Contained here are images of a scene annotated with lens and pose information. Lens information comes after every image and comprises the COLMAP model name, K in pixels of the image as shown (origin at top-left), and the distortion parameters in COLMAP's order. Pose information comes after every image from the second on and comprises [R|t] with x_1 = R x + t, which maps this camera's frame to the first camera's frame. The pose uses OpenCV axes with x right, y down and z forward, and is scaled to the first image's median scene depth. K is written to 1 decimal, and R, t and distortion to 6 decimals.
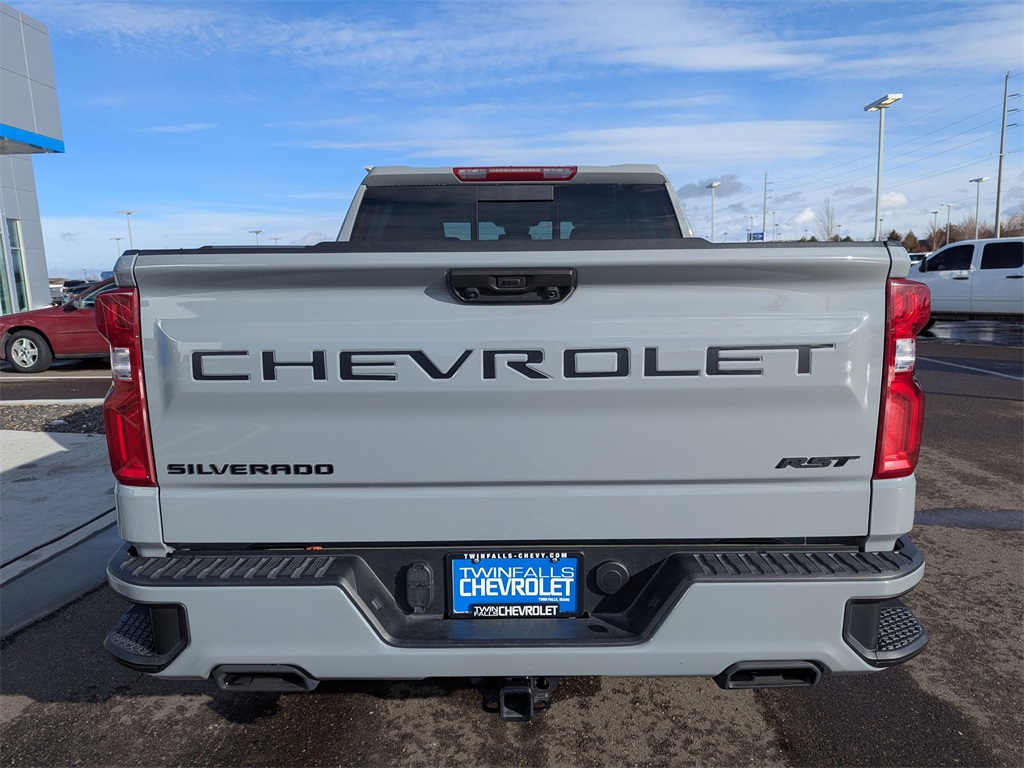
lens RADIAL K [[720.0, 0, 518.8], [0, 720.0, 383.6], [0, 0, 1]] dist [0.065571, -0.053452]
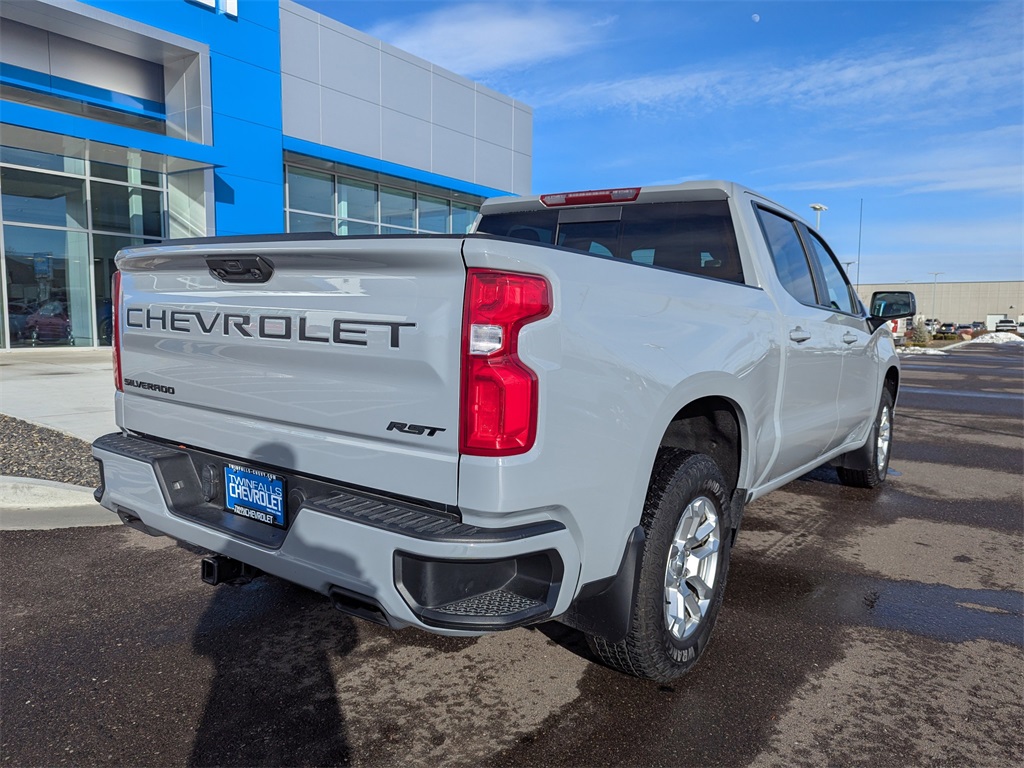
lens RADIAL K [[720.0, 0, 508.9], [0, 720.0, 382.1], [0, 0, 1]] dist [0.065571, -0.053452]
pose [[0.808593, 0.095662, -0.580539, 1.160850], [-0.129496, 0.991434, -0.016996, 0.035387], [0.573941, 0.088920, 0.814055, 0.164614]]
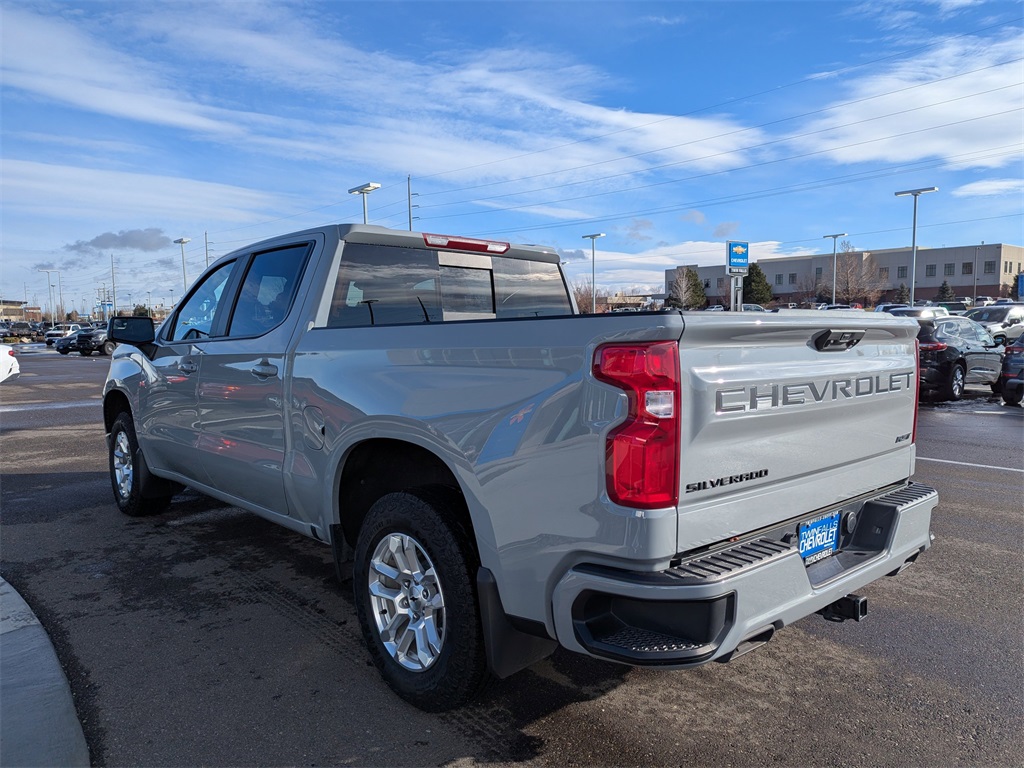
lens RADIAL K [[720.0, 0, 518.3], [0, 720.0, 386.8], [0, 0, 1]] dist [0.065571, -0.053452]
pose [[0.742493, -0.039115, 0.668711, -1.494413], [0.090390, 0.995014, -0.042162, -0.027094], [-0.663727, 0.091750, 0.742326, 0.273481]]
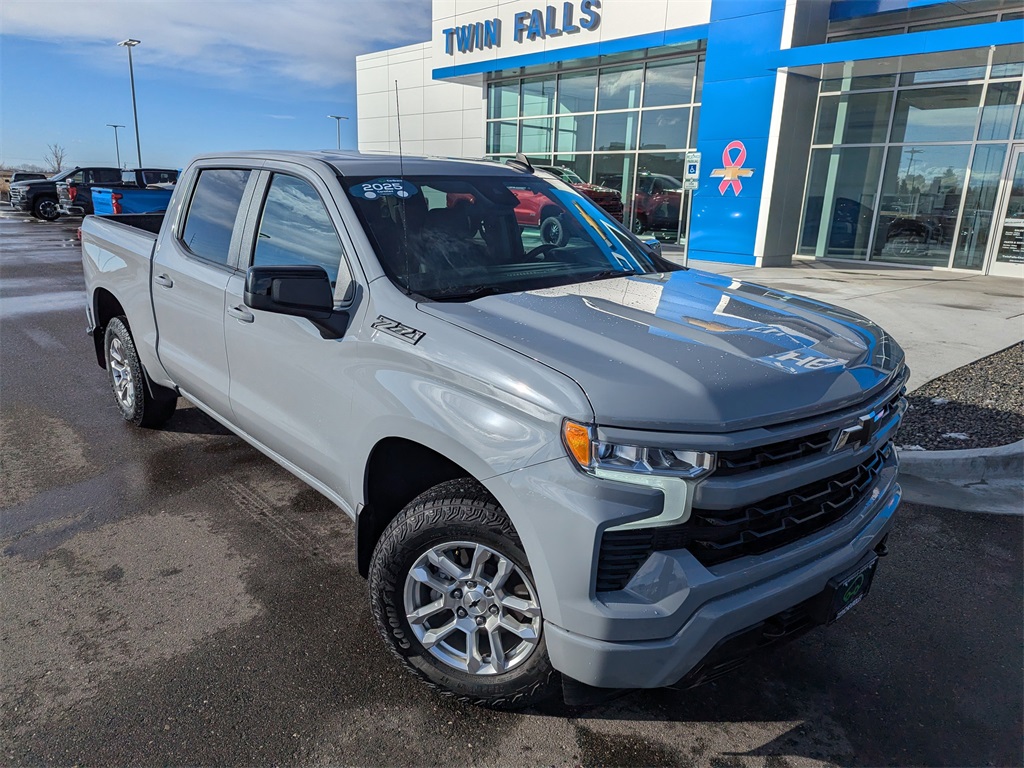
lens RADIAL K [[720.0, 0, 505.4], [0, 720.0, 383.1], [0, 0, 1]] dist [0.065571, -0.053452]
pose [[-0.748136, 0.178489, -0.639088, 1.416625], [-0.108986, 0.917008, 0.383691, -1.025052], [0.654534, 0.356705, -0.666594, 4.959146]]
